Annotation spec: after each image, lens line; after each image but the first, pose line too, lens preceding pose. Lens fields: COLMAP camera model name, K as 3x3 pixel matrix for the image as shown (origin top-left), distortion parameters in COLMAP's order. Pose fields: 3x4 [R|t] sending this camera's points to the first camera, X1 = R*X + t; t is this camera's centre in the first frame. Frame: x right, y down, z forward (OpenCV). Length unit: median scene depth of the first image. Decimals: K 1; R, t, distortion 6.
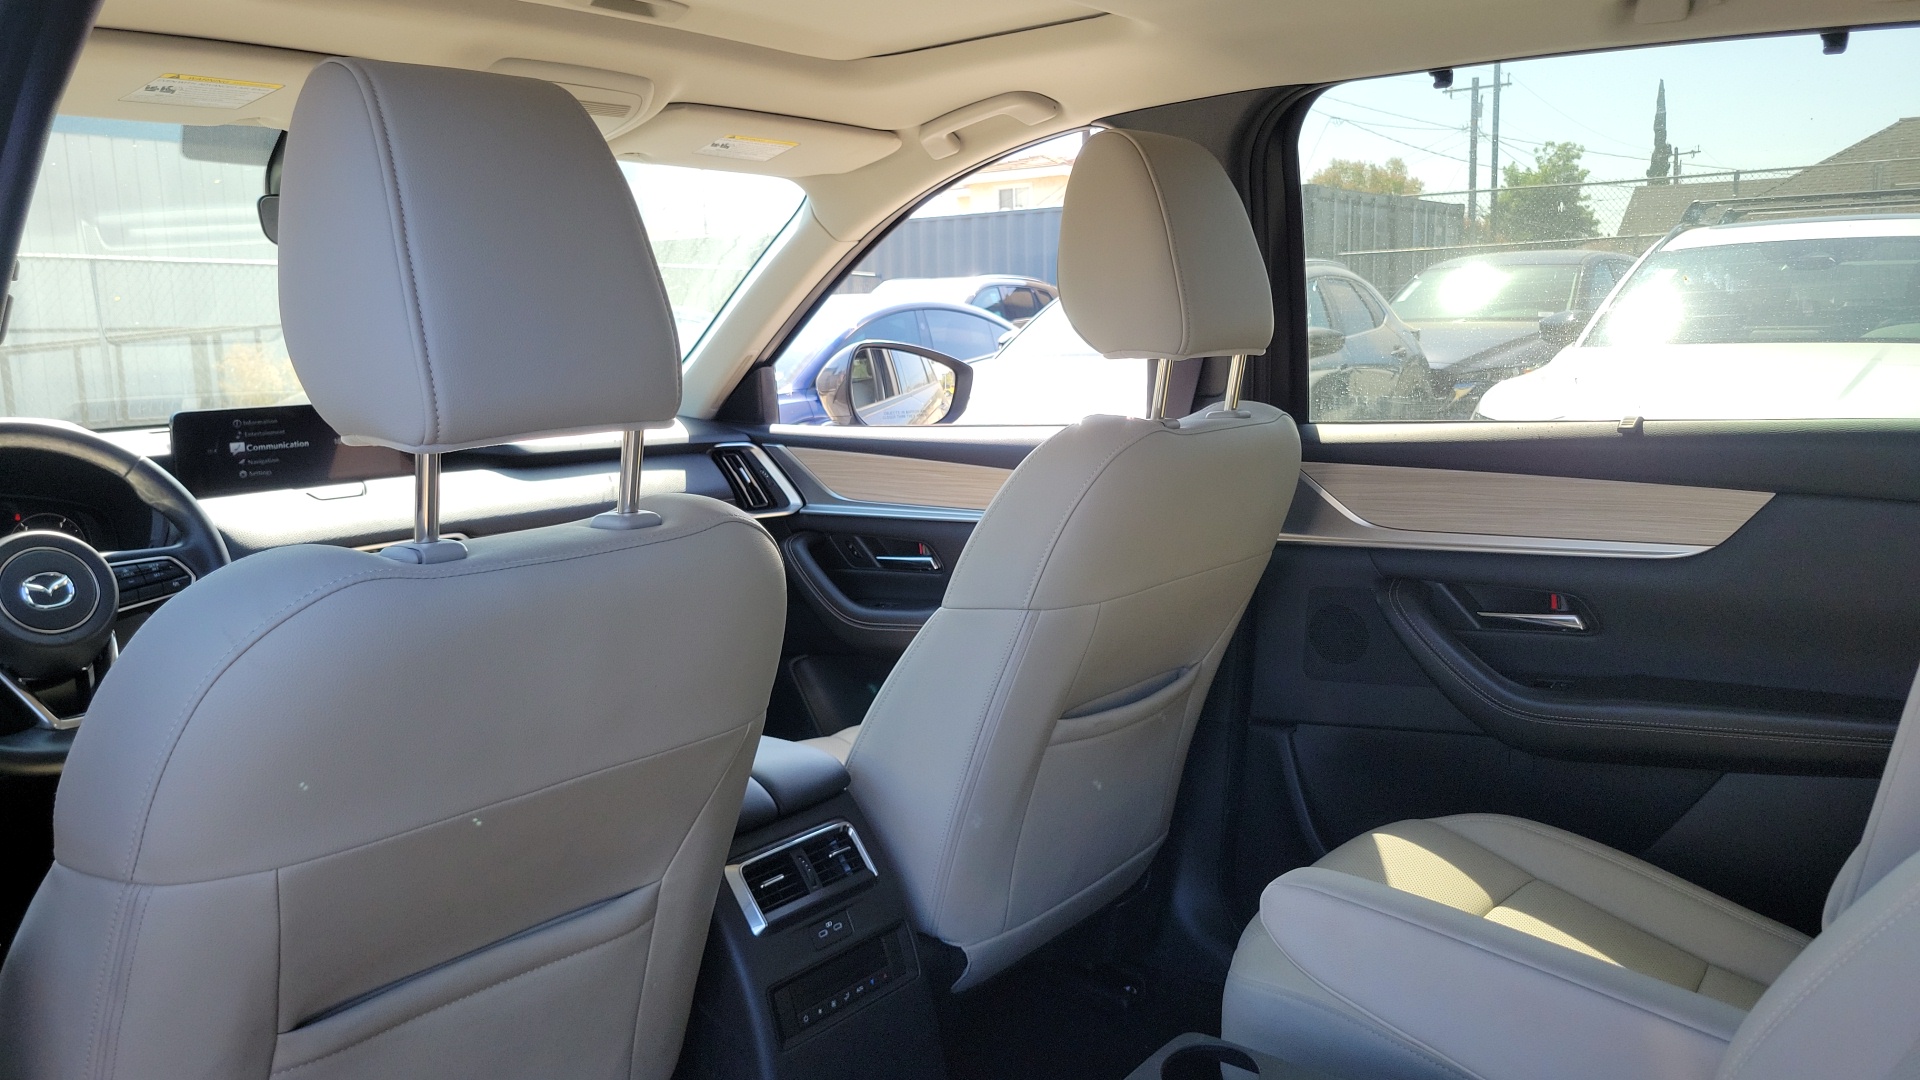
lens RADIAL K [[1478.2, 0, 974.4], [0, 1478.2, 582.3], [0, 0, 1]] dist [0.041302, -0.024613]
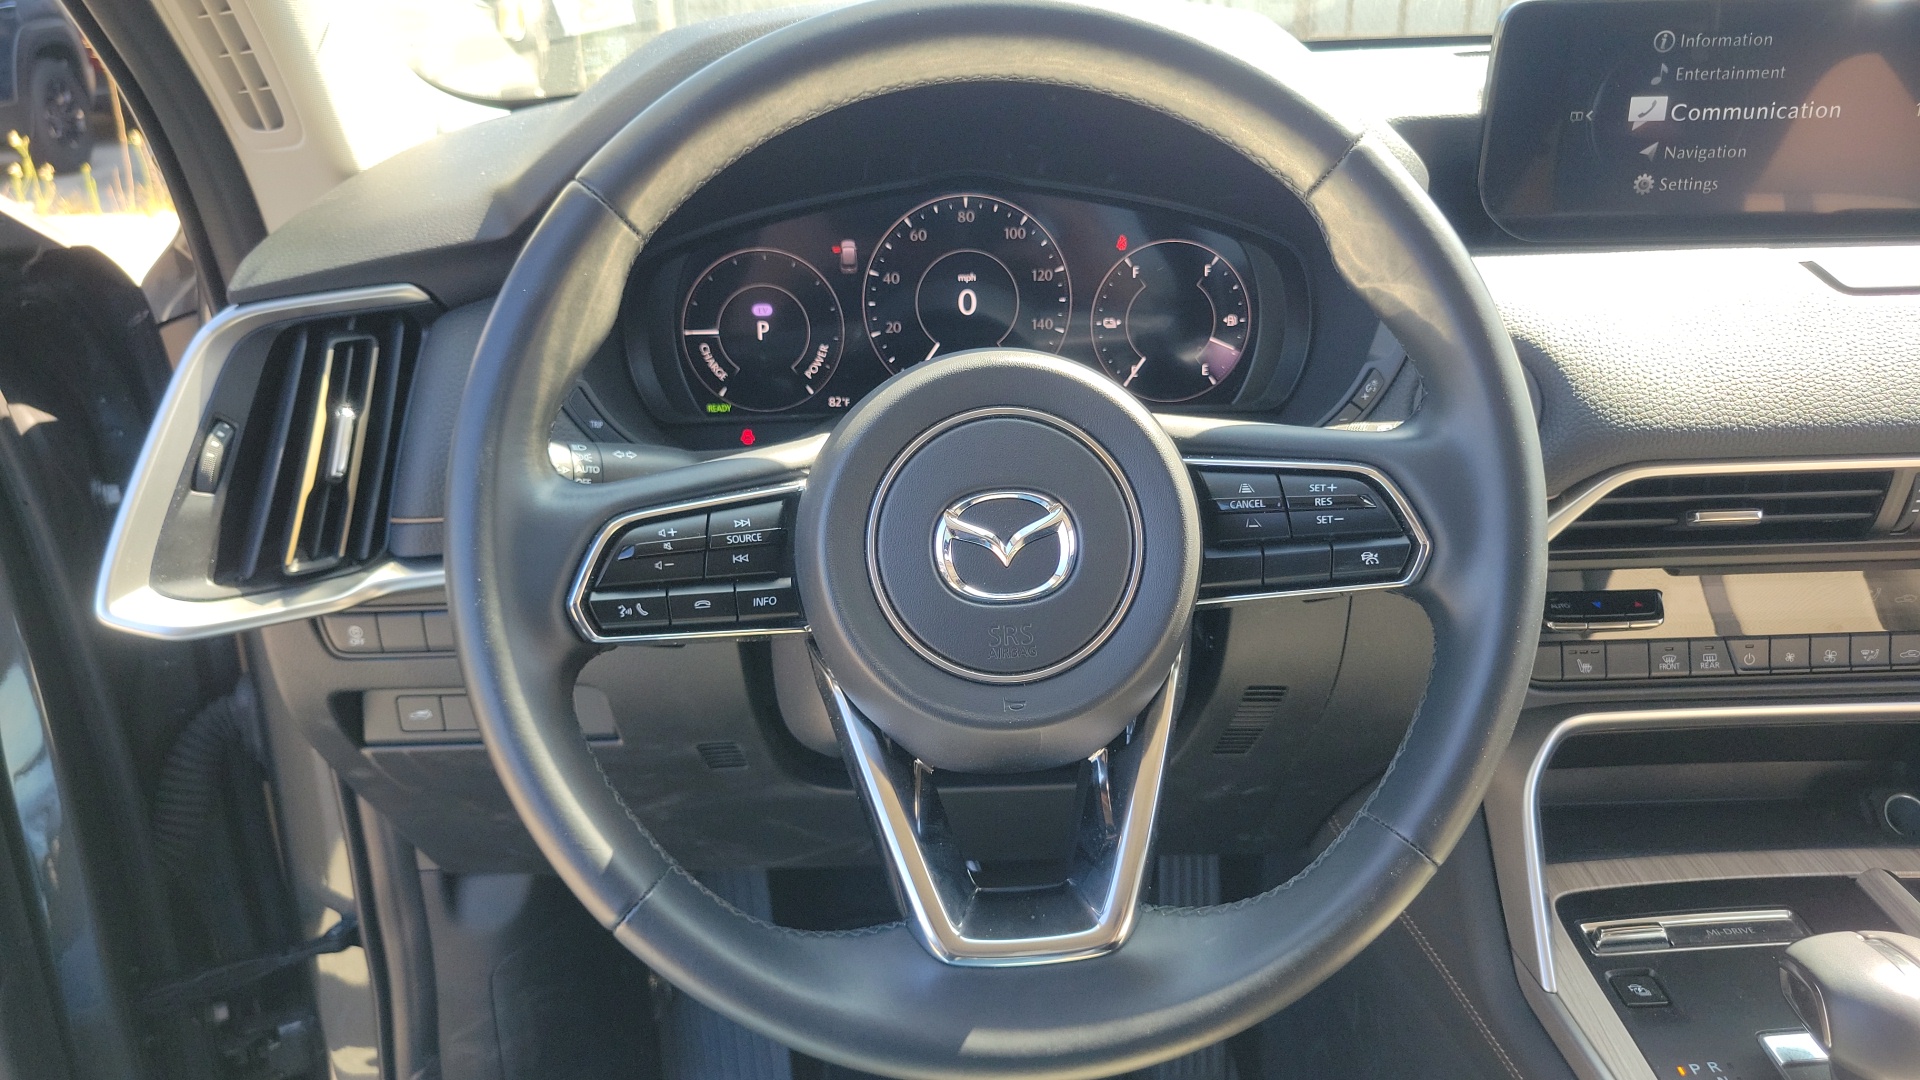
lens RADIAL K [[1478.2, 0, 955.9], [0, 1478.2, 537.8], [0, 0, 1]] dist [0.041302, -0.024613]
pose [[0.660962, 0.287420, -0.693195, -0.319347], [-0.137373, 0.954476, 0.264771, -0.063209], [0.737738, -0.079778, 0.670356, 0.614795]]
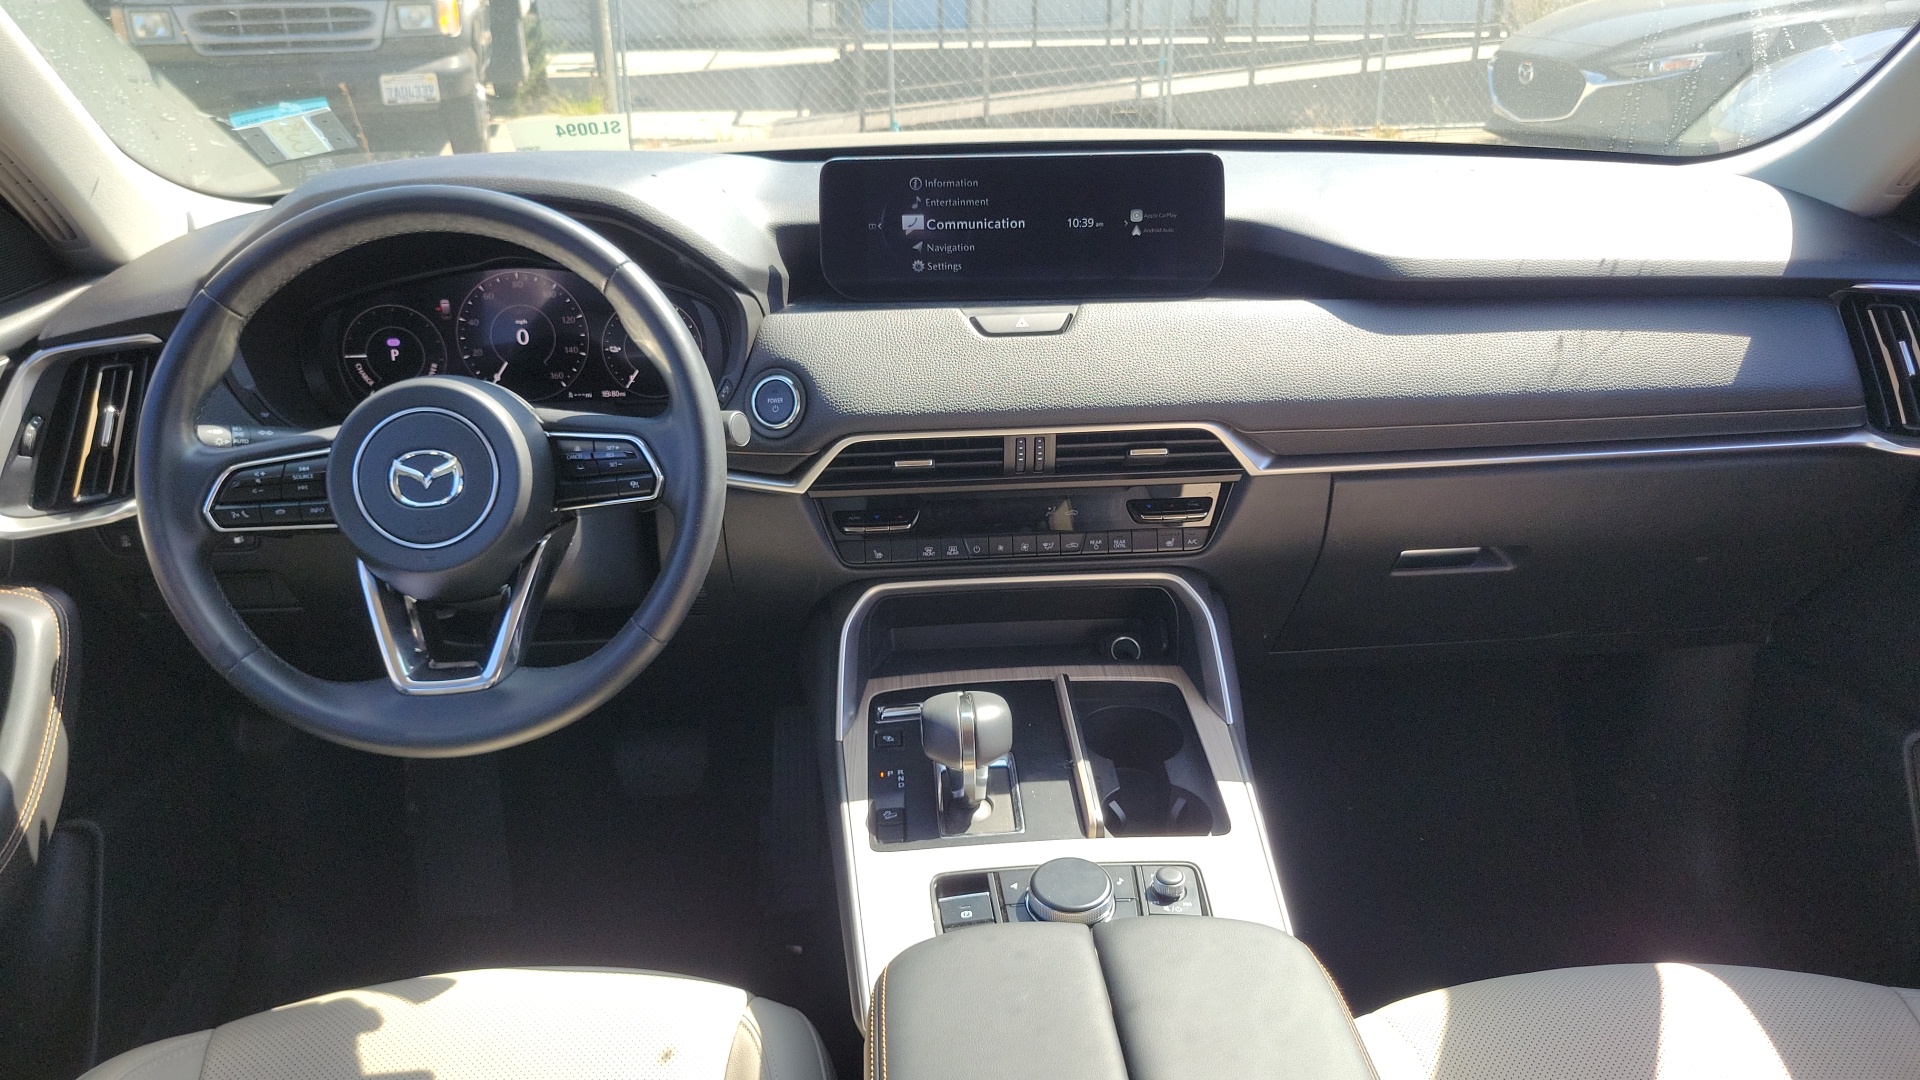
lens RADIAL K [[1478.2, 0, 967.3], [0, 1478.2, 541.8], [0, 0, 1]] dist [0.041302, -0.024613]
pose [[0.675998, 0.294518, -0.675490, -0.025408], [-0.133131, 0.950387, 0.281143, -0.139397], [0.724778, -0.100123, 0.681669, 0.581496]]
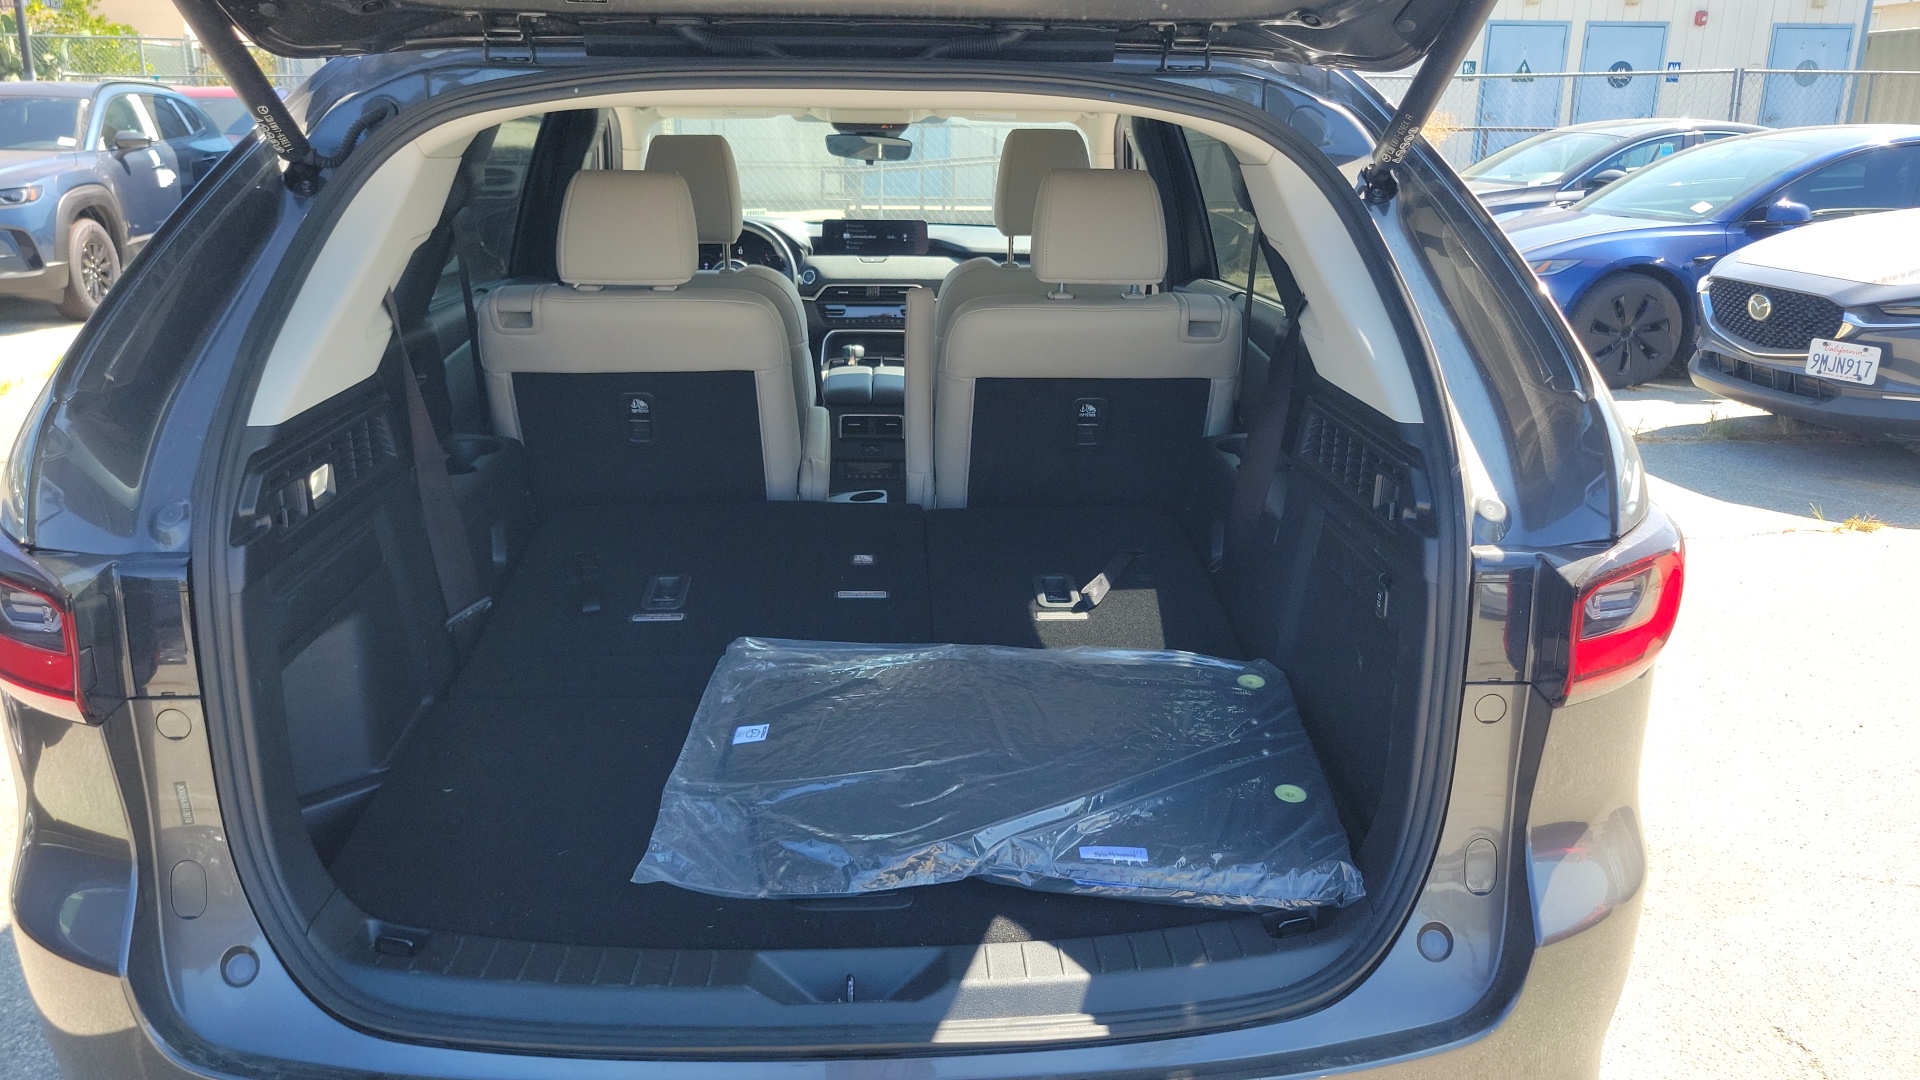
lens RADIAL K [[1478.2, 0, 968.3], [0, 1478.2, 542.5], [0, 0, 1]] dist [0.041302, -0.024613]
pose [[0.670163, 0.240412, -0.702199, 1.397375], [-0.160737, 0.970645, 0.178917, -0.069432], [0.724600, -0.007035, 0.689134, -0.482332]]
